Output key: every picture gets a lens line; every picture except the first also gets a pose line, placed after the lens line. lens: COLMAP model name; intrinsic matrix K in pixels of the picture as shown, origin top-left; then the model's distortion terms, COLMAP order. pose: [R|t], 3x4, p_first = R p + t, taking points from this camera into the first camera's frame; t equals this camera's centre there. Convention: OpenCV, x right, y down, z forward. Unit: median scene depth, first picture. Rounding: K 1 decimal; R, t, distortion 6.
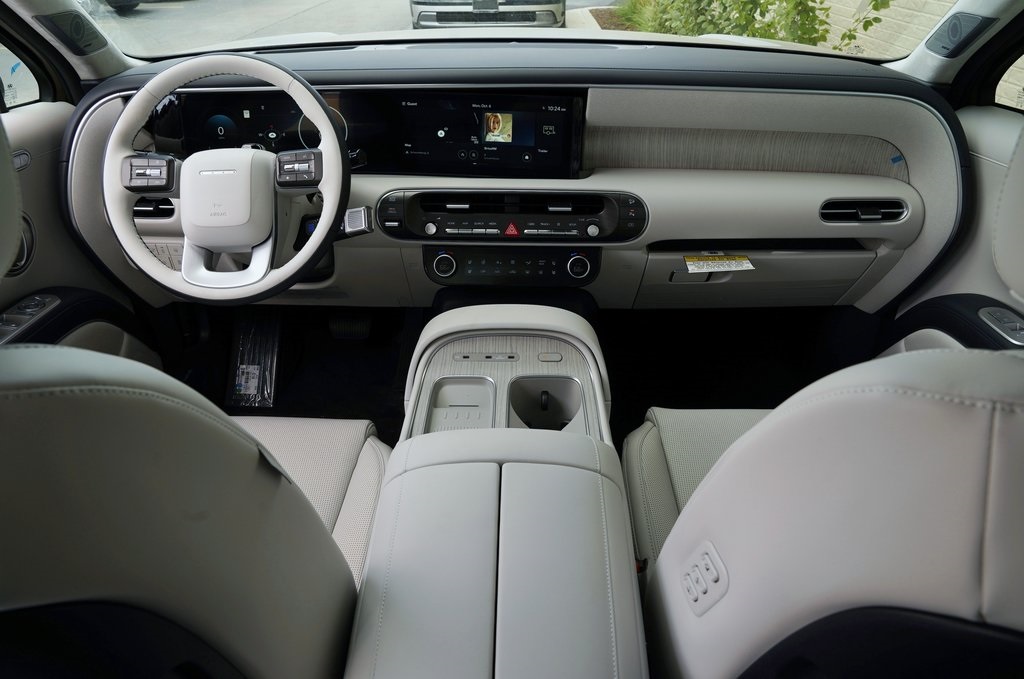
lens RADIAL K [[717.6, 0, 516.3], [0, 717.6, 343.3], [0, 0, 1]] dist [-0.116034, 0.062007]
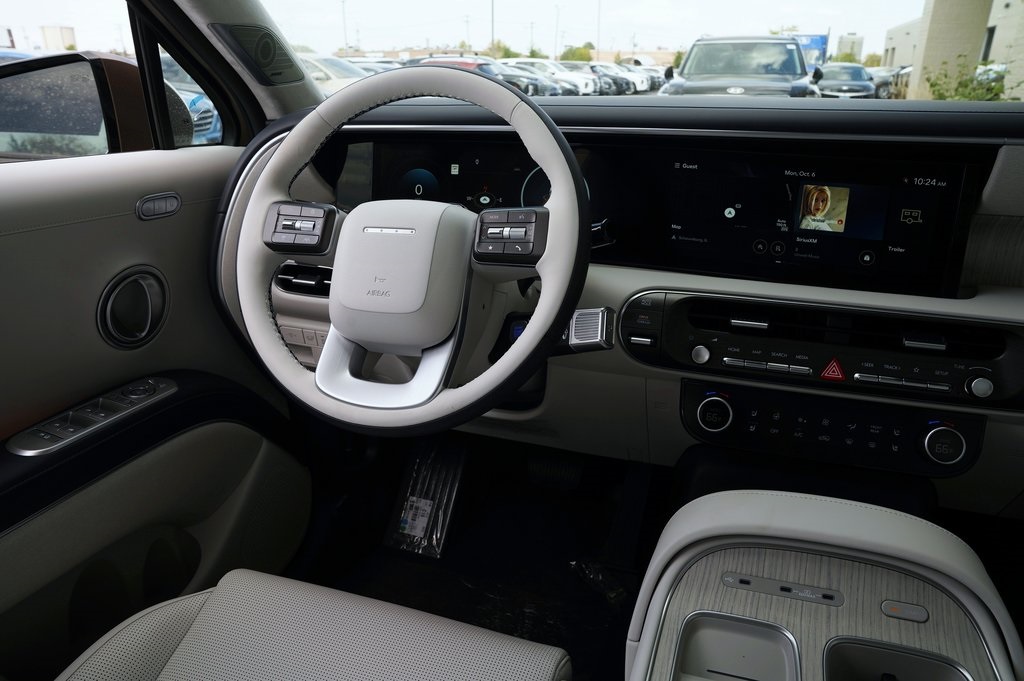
lens RADIAL K [[717.6, 0, 507.9], [0, 717.6, 337.1], [0, 0, 1]] dist [-0.116034, 0.062007]
pose [[0.947169, 0.101036, -0.304405, -0.092648], [-0.153837, 0.975902, -0.154754, -0.052339], [0.281433, 0.193407, 0.939888, 0.362841]]
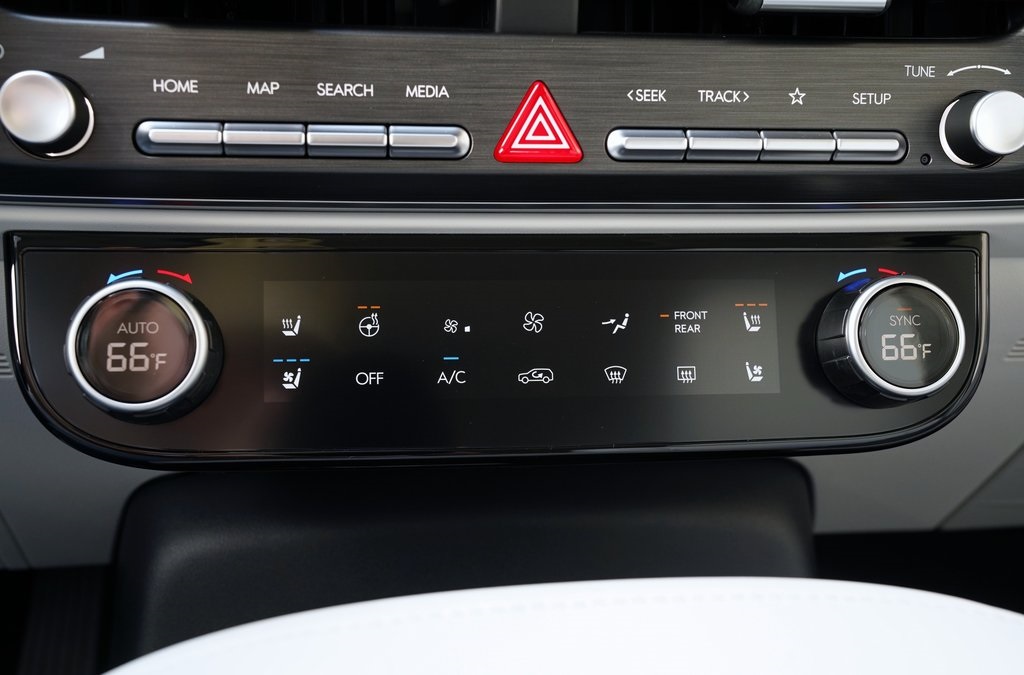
lens RADIAL K [[1153.3, 0, 516.7], [0, 1153.3, 339.4], [0, 0, 1]] dist [0.042841, 0.000000]
pose [[0.986953, -0.024323, 0.159159, -0.058967], [0.052564, 0.983036, -0.175719, -0.061395], [-0.152185, 0.181793, 0.971489, 0.760273]]
